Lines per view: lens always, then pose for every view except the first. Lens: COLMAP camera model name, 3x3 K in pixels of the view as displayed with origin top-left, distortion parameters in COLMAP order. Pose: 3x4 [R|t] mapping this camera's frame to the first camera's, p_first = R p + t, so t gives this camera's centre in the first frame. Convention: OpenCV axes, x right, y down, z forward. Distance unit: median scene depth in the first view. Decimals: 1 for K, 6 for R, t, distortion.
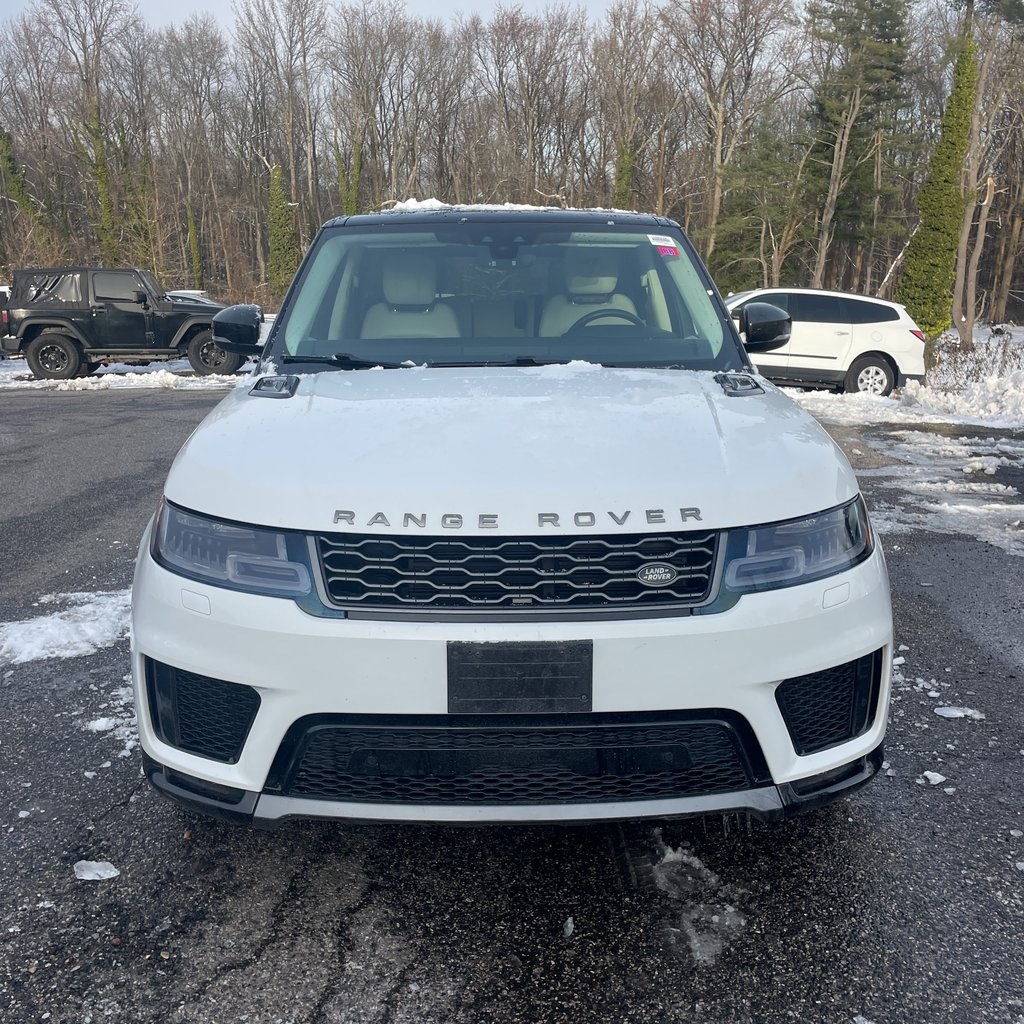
lens RADIAL K [[1006.8, 0, 513.7], [0, 1006.8, 512.7], [0, 0, 1]] dist [0.028751, 0.000000]
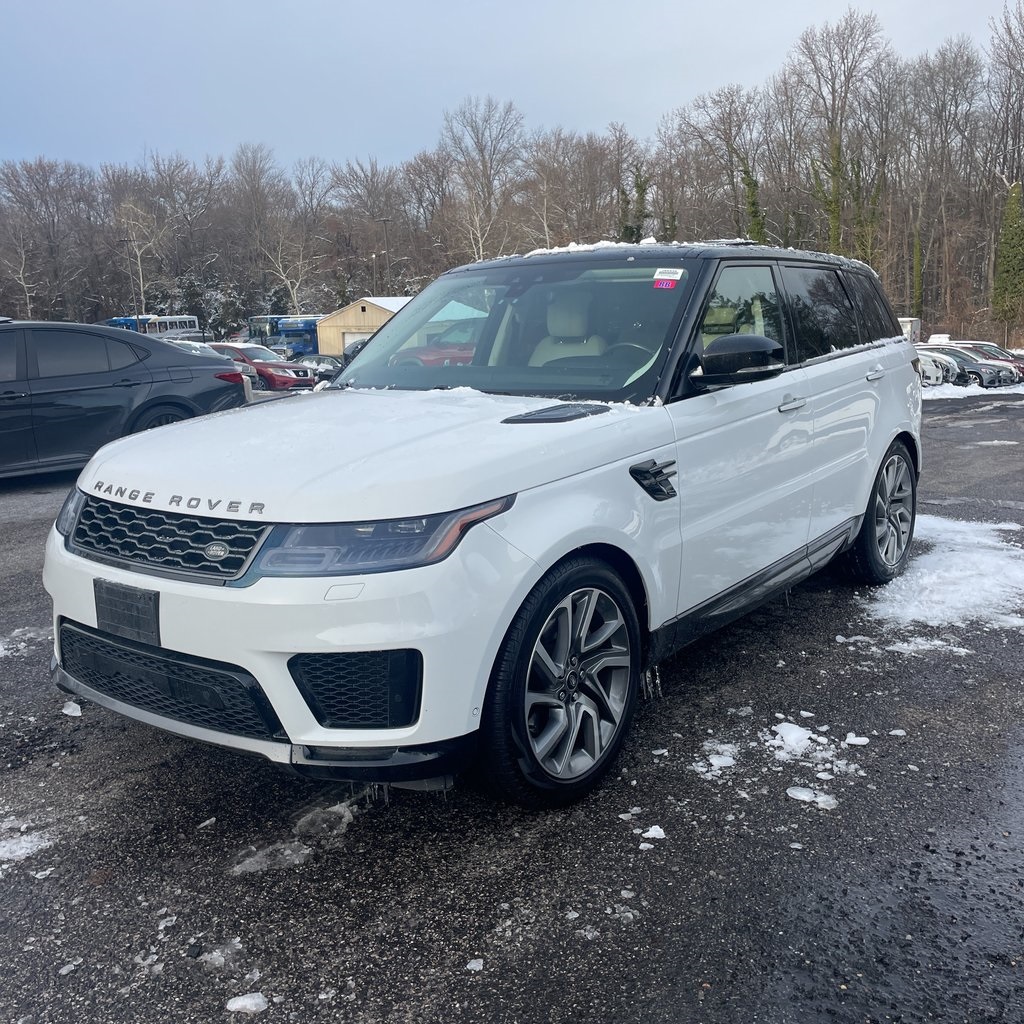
lens RADIAL K [[1006.8, 0, 513.1], [0, 1006.8, 509.1], [0, 0, 1]] dist [0.028751, 0.000000]
pose [[0.783757, 0.096346, -0.613549, 1.185180], [-0.115278, 0.993295, 0.008721, -0.044537], [0.610276, 0.063894, 0.789608, 0.212087]]
